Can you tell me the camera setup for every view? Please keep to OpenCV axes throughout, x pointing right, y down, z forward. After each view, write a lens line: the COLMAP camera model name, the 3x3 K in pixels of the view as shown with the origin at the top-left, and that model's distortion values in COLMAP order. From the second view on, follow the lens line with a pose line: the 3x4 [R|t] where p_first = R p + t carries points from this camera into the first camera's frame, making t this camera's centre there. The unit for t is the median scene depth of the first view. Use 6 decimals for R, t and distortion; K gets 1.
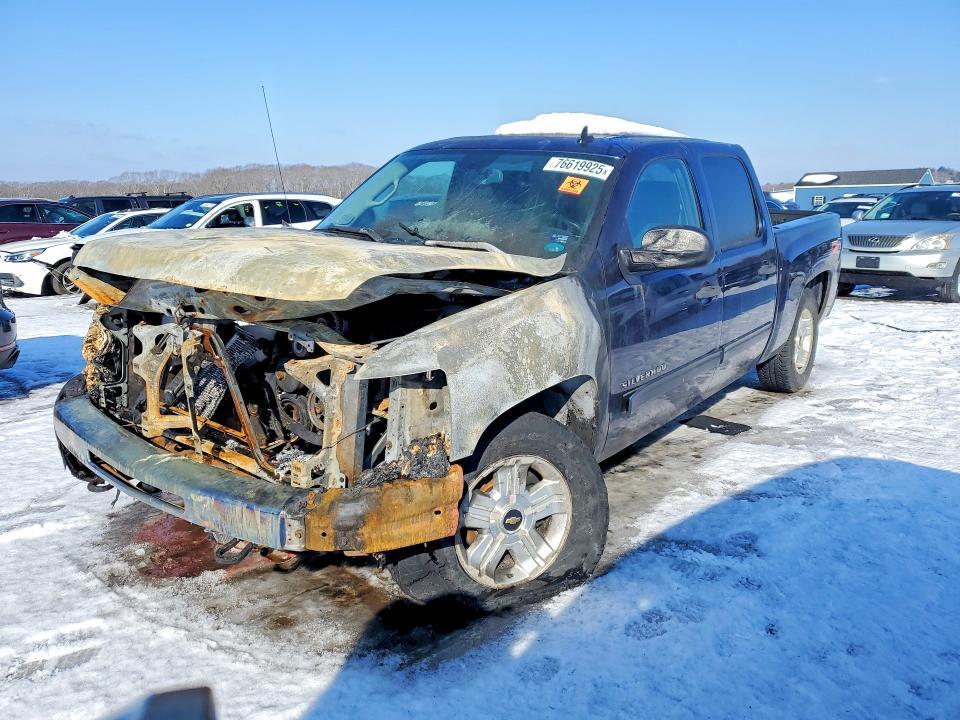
lens RADIAL K [[729.7, 0, 477.1], [0, 729.7, 335.6], [0, 0, 1]] dist [0.011540, 0.011015]
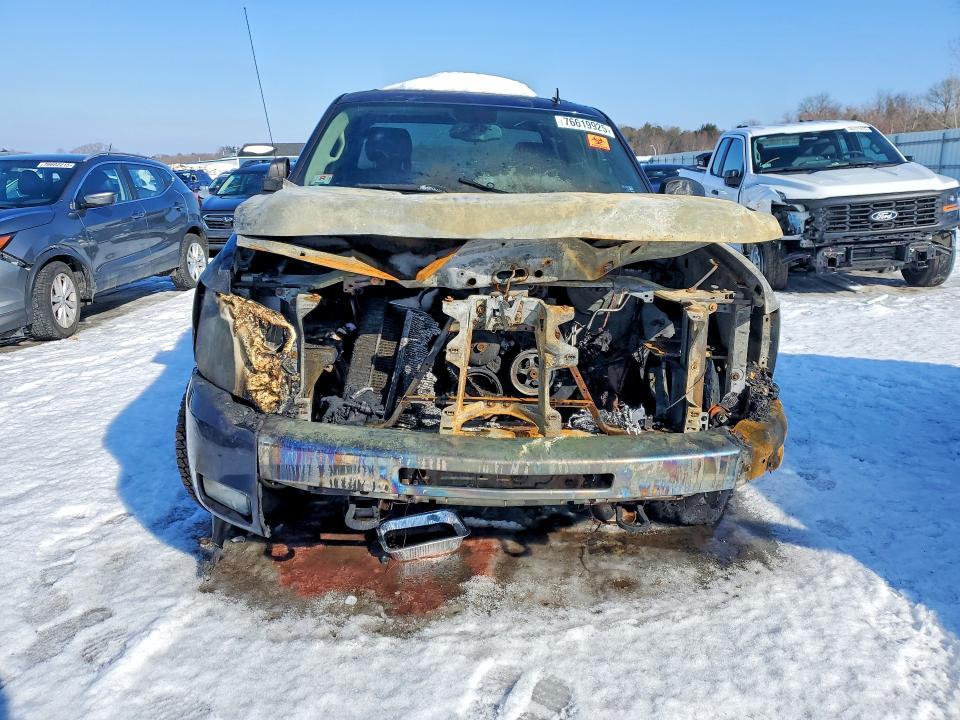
lens RADIAL K [[729.7, 0, 477.1], [0, 729.7, 335.6], [0, 0, 1]] dist [0.011540, 0.011015]
pose [[0.759949, -0.146071, 0.633357, -0.934777], [0.120958, 0.989182, 0.083001, -0.039642], [-0.638629, 0.013533, 0.769396, 0.352452]]
